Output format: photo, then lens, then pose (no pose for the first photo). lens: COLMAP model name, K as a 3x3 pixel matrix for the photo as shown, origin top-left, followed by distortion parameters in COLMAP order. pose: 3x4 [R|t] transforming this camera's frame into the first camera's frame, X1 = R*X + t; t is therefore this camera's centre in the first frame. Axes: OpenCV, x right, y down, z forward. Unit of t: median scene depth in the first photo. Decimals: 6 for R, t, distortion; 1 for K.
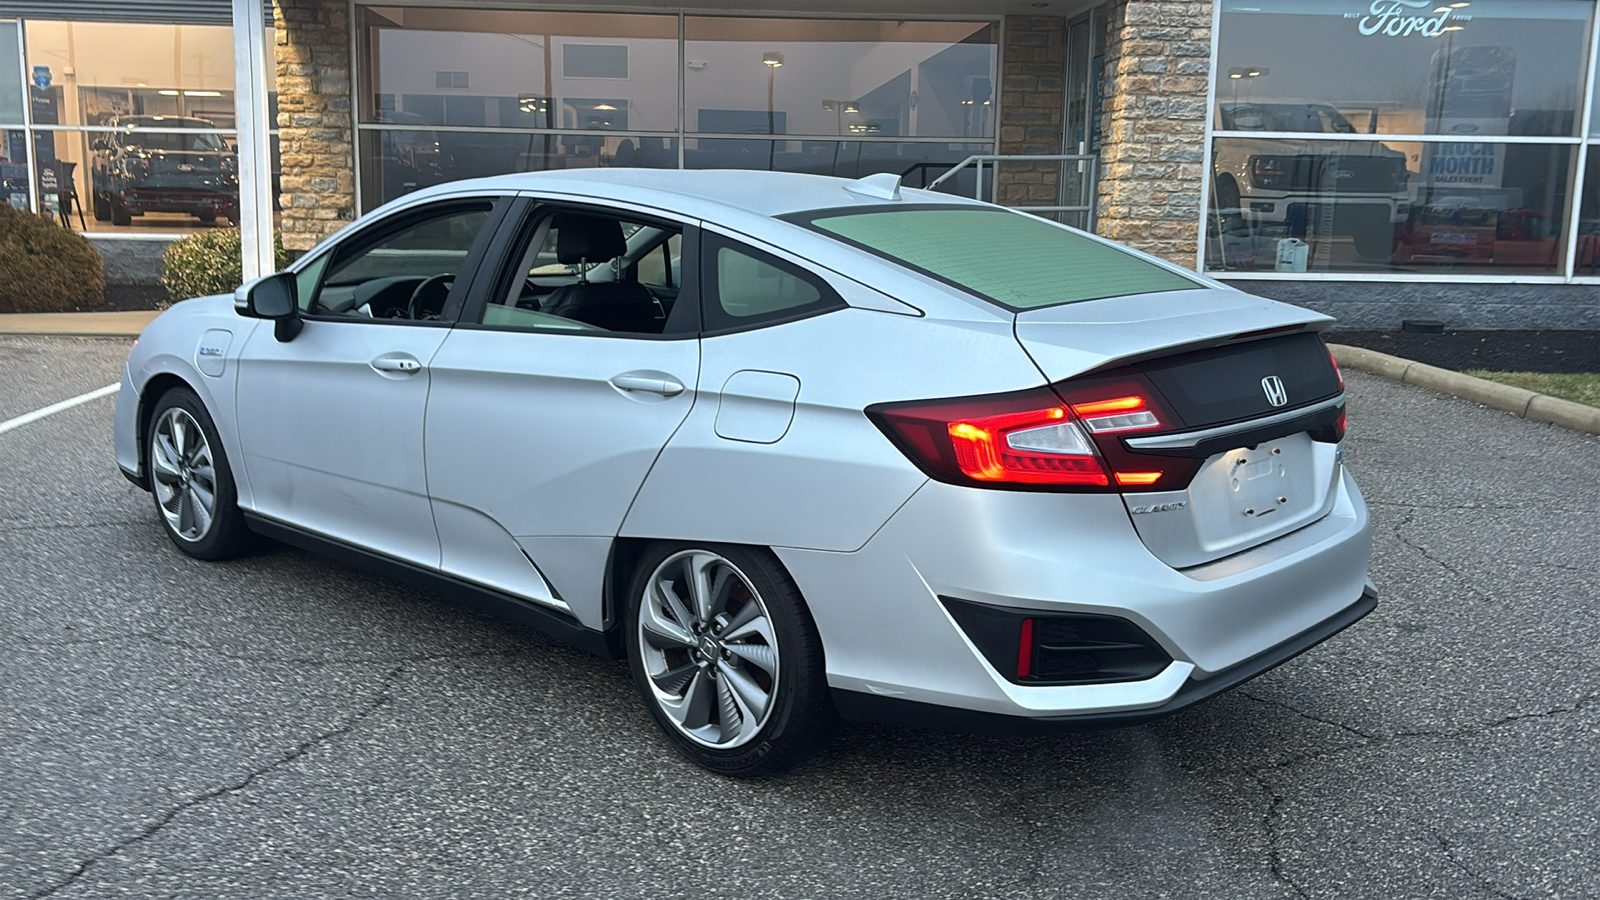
lens RADIAL K [[1485.2, 0, 801.5], [0, 1485.2, 423.1], [0, 0, 1]] dist [0.016065, 0.000184]
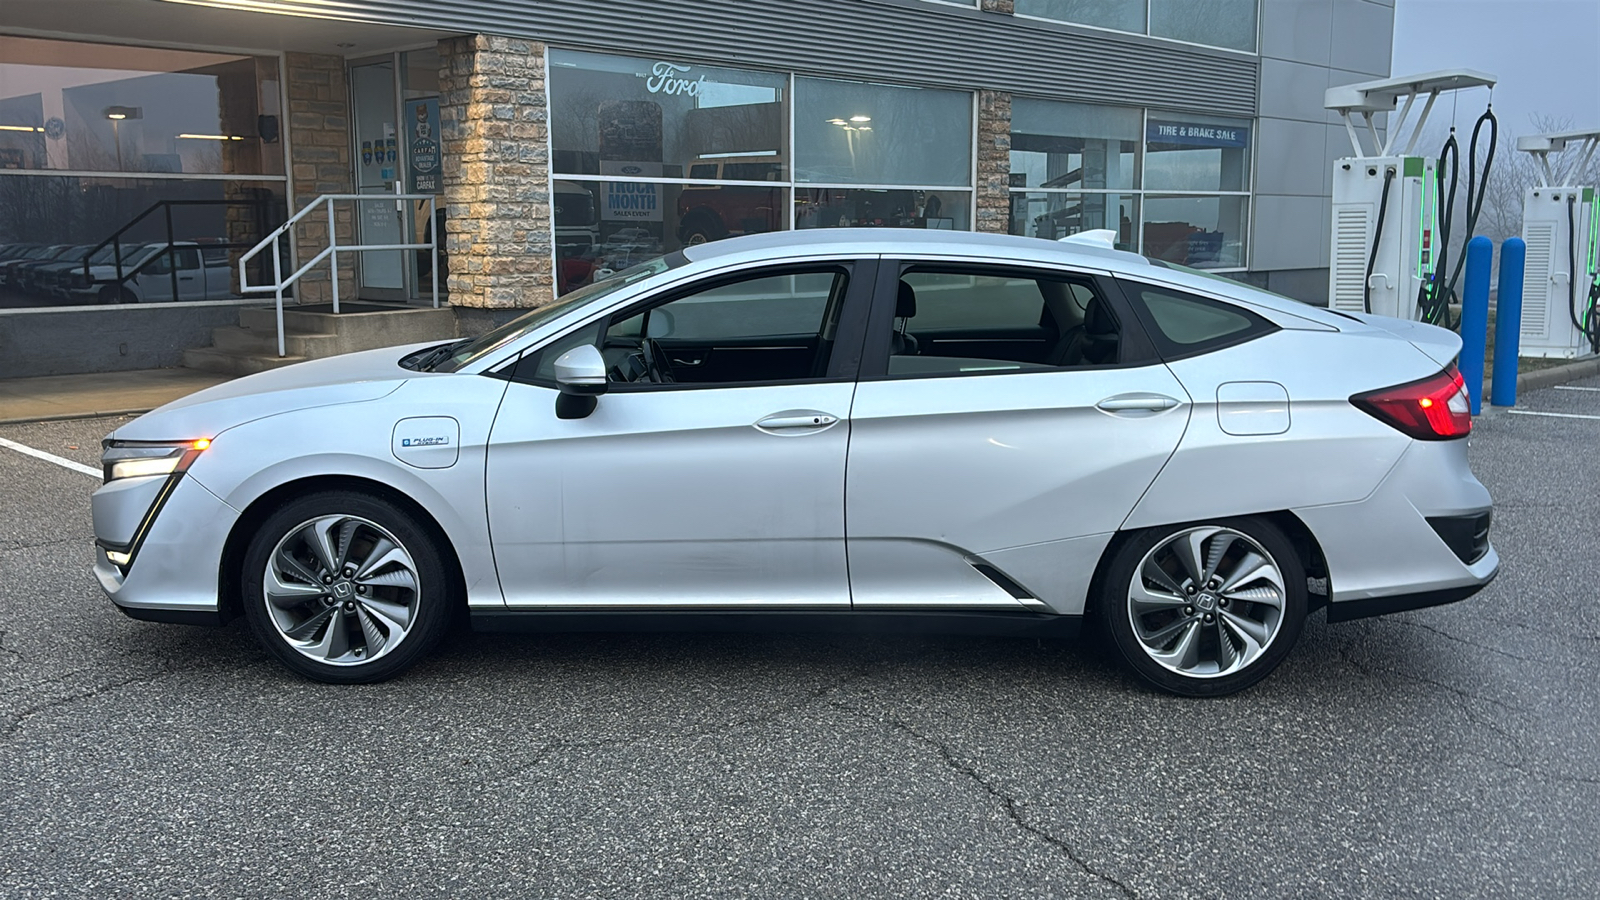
lens RADIAL K [[1452.4, 0, 800.0], [0, 1452.4, 450.0], [0, 0, 1]] dist [0.057948, -0.006776]
pose [[0.739627, -0.120595, 0.662124, -0.845470], [0.118841, 0.991758, 0.047880, -0.059892], [-0.662441, 0.043274, 0.747863, 0.203783]]
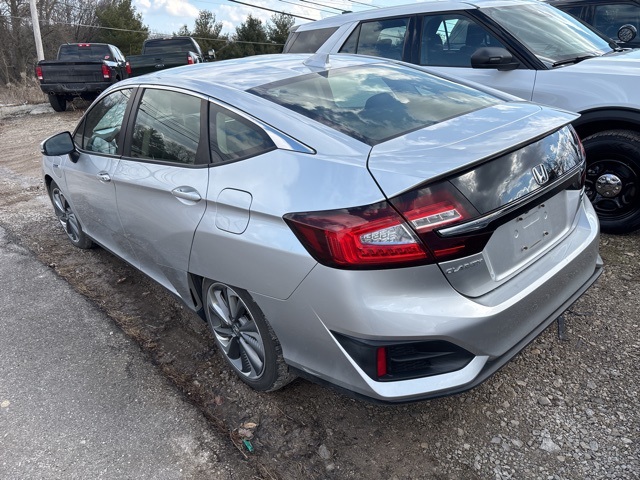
lens RADIAL K [[491.9, 0, 320.0], [0, 491.9, 240.0], [0, 0, 1]] dist [0.006973, -0.002145]
pose [[0.988385, -0.070523, -0.134619, 0.104217], [0.098602, 0.971638, 0.214933, -0.064986], [0.115643, -0.225711, 0.967306, 0.308313]]
